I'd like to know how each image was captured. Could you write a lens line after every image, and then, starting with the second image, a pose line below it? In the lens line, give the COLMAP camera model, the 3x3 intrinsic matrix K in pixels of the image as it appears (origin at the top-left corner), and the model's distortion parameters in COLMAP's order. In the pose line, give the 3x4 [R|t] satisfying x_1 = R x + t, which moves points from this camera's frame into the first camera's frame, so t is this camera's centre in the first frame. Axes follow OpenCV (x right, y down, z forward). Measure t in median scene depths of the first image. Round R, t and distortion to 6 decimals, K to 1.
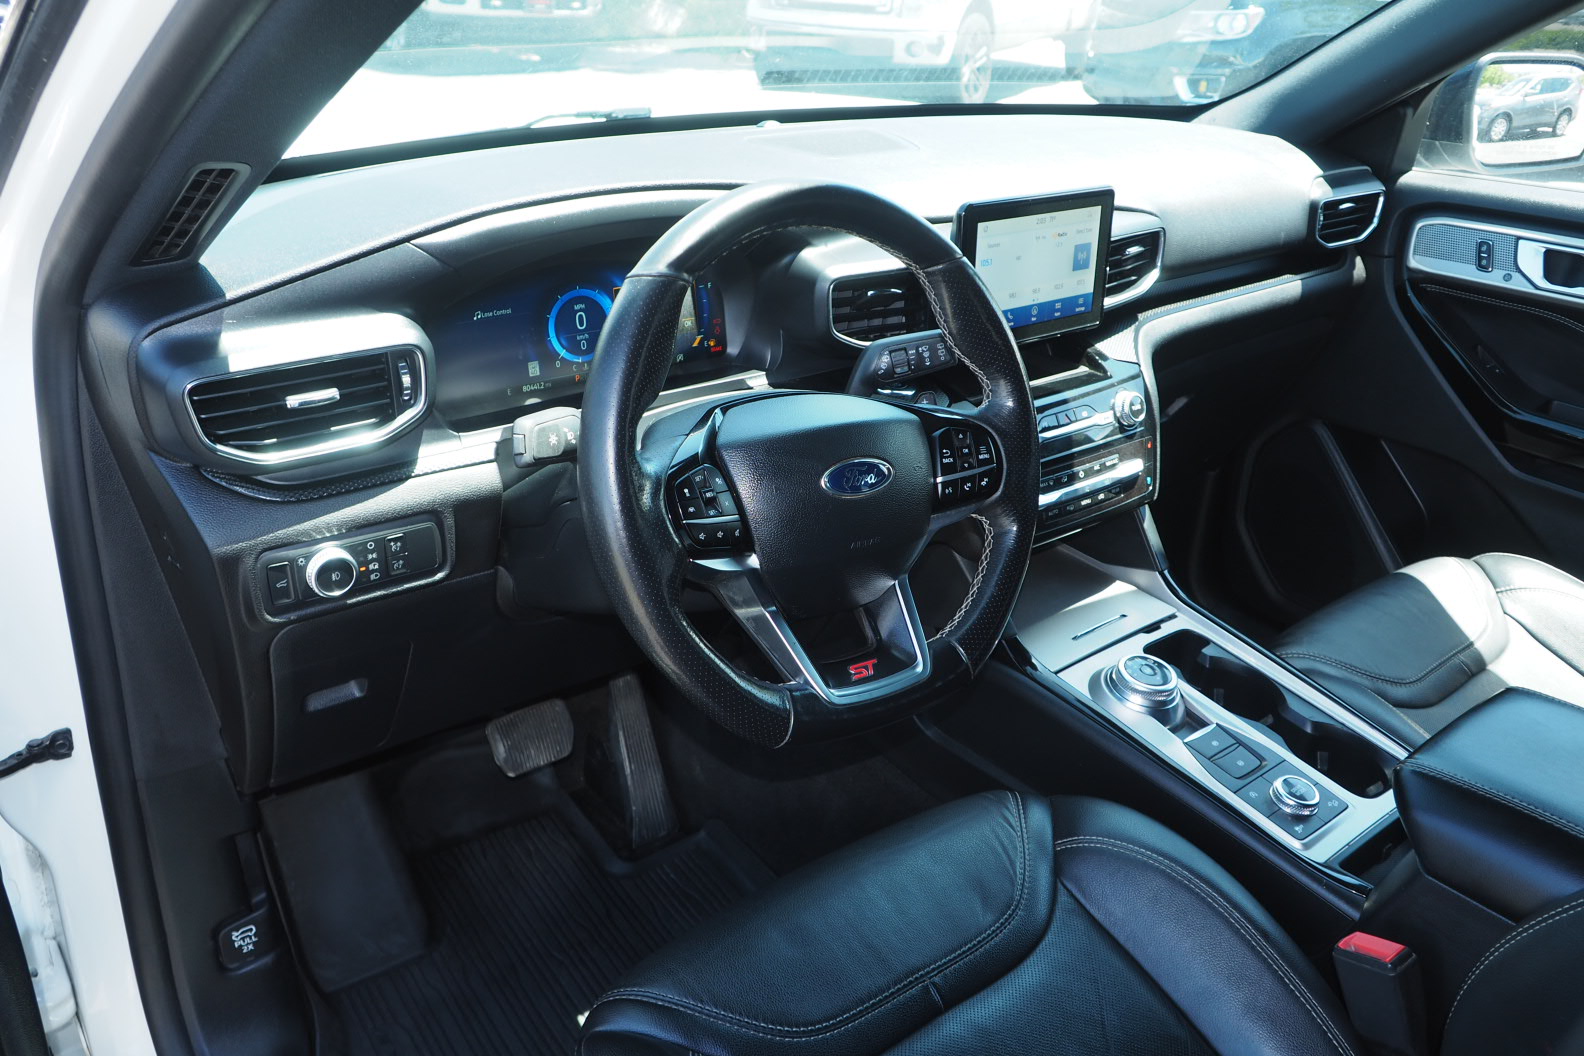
lens RADIAL K [[1237.4, 0, 792.0], [0, 1237.4, 528.0], [0, 0, 1]] dist [-0.029253, 0.003139]
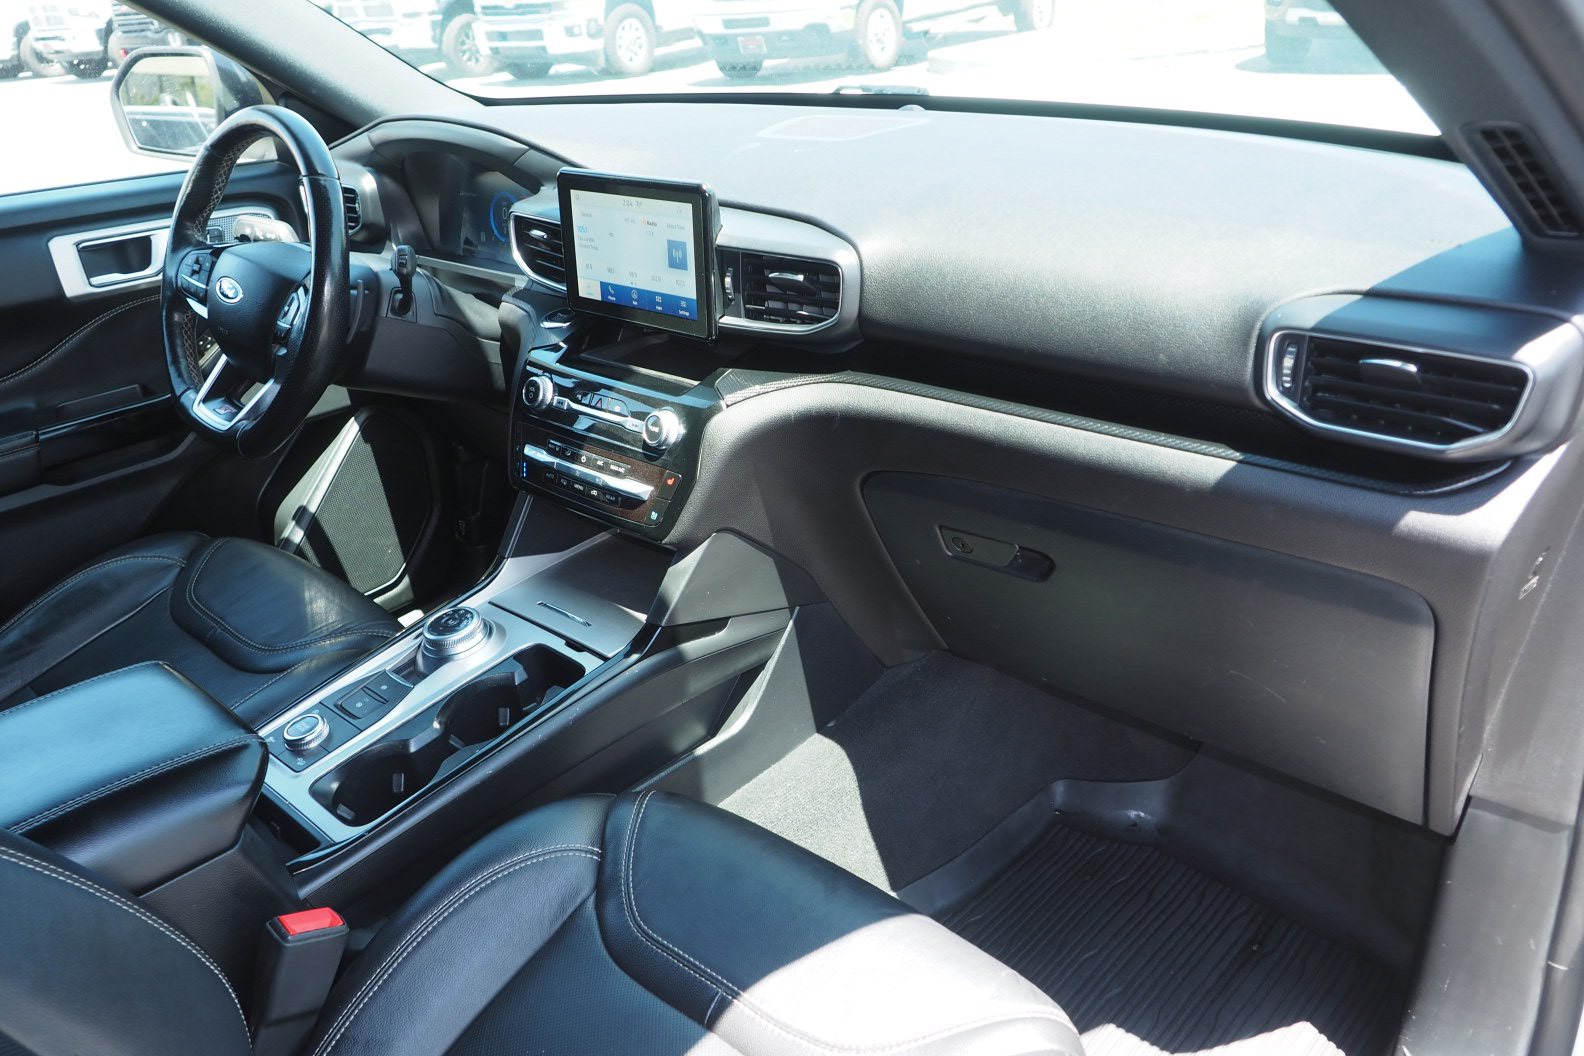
lens RADIAL K [[1237.4, 0, 792.0], [0, 1237.4, 528.0], [0, 0, 1]] dist [-0.029253, 0.003139]
pose [[0.157035, 0.373868, -0.914091, 1.155529], [-0.374795, 0.878893, 0.295085, -0.340797], [0.913711, 0.296258, 0.278141, 0.870385]]
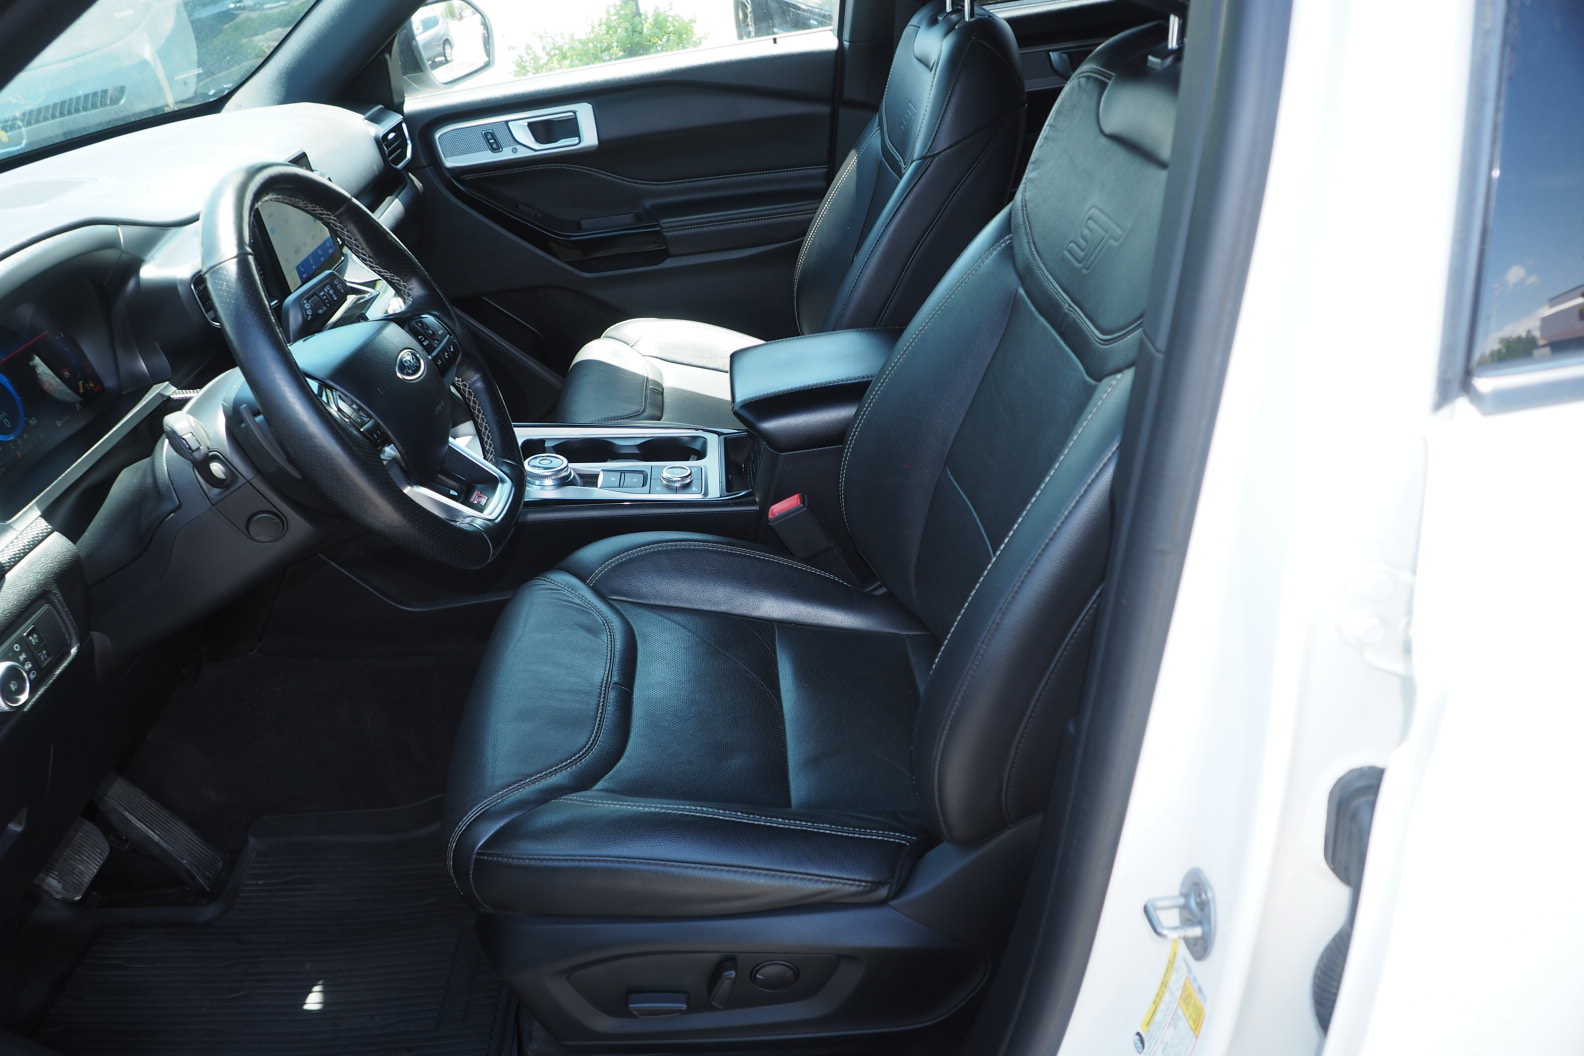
lens RADIAL K [[1108.4, 0, 792.0], [0, 1108.4, 528.0], [0, 0, 1]] dist [-0.082860, 0.069963]
pose [[0.565796, -0.496777, 0.658094, -0.361121], [0.465137, 0.851311, 0.242729, 0.007982], [-0.680825, 0.168769, 0.712737, -0.041374]]
